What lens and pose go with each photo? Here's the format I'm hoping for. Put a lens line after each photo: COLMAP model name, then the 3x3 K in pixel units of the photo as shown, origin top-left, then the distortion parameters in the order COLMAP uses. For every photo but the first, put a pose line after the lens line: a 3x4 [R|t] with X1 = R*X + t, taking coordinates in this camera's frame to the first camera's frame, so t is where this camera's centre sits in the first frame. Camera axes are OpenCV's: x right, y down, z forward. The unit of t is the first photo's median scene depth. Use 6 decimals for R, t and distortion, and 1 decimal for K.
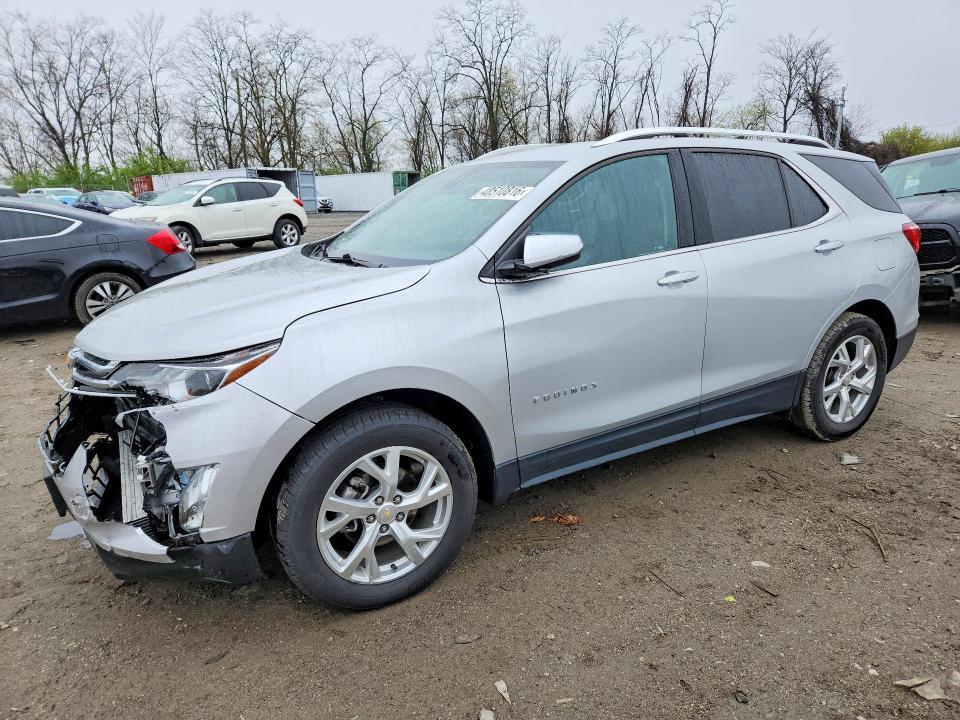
lens RADIAL K [[712.8, 0, 480.0], [0, 712.8, 360.0], [0, 0, 1]] dist [0.008438, 0.006174]
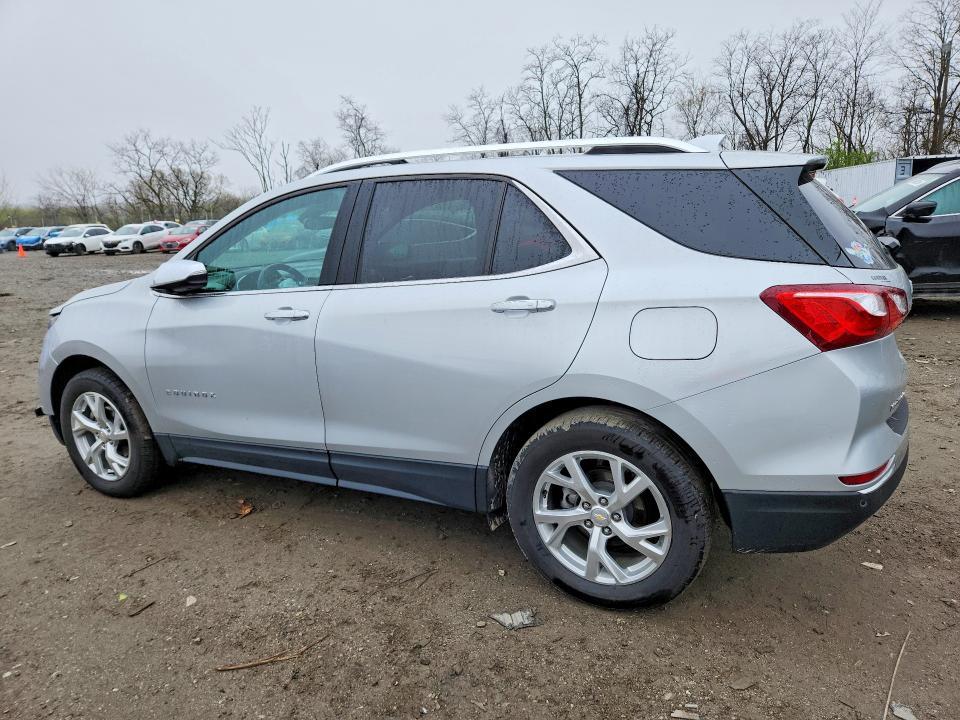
lens RADIAL K [[681.7, 0, 480.3], [0, 681.7, 340.9], [0, 0, 1]] dist [0.091312, 0.001098]
pose [[0.509386, 0.163952, -0.844776, 1.046060], [-0.171571, 0.981323, 0.086998, -0.177559], [0.843261, 0.100623, 0.528001, 0.620374]]
